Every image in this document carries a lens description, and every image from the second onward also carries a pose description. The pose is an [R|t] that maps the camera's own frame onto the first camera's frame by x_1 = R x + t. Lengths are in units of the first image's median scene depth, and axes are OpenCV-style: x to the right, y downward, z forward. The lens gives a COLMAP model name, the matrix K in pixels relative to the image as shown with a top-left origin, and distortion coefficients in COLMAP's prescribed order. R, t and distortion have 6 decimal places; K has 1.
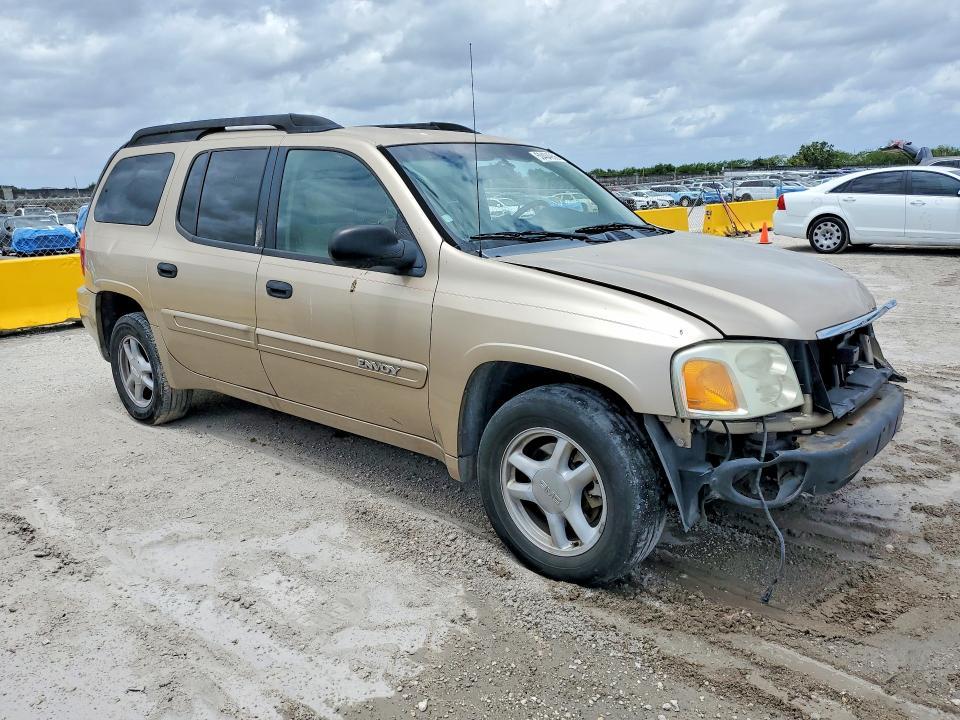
lens RADIAL K [[778.7, 0, 480.3], [0, 778.7, 358.0], [0, 0, 1]] dist [0.016744, -0.010194]
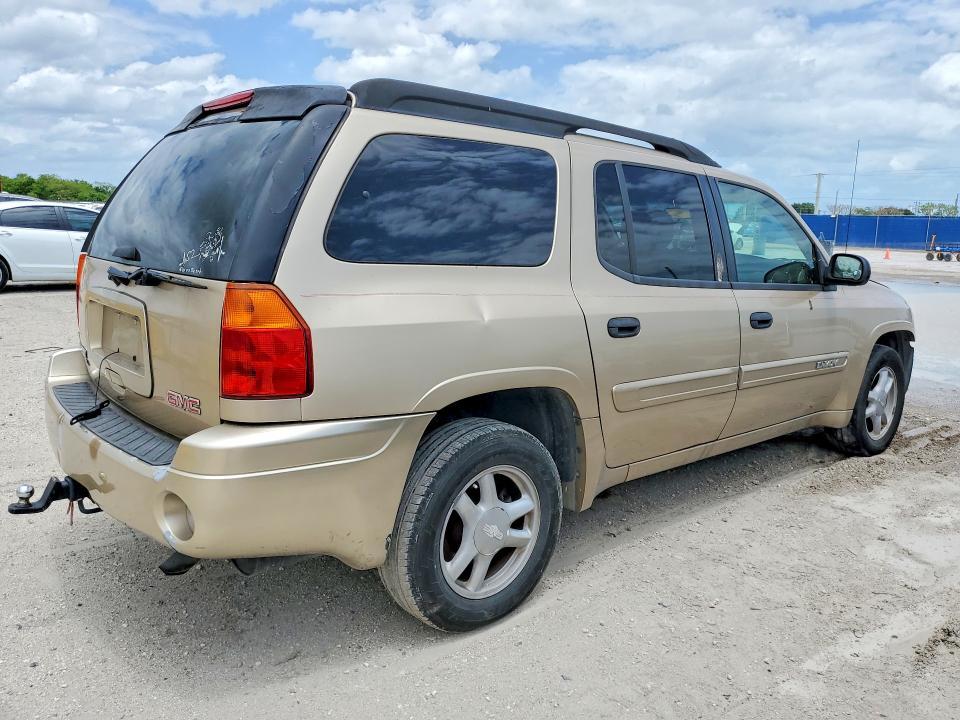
lens RADIAL K [[778.7, 0, 498.4], [0, 778.7, 365.0], [0, 0, 1]] dist [0.016744, -0.010194]
pose [[0.101607, -0.143978, 0.984351, -1.198294], [0.183047, 0.975284, 0.123757, -0.203034], [-0.977839, 0.167607, 0.125450, 1.127416]]
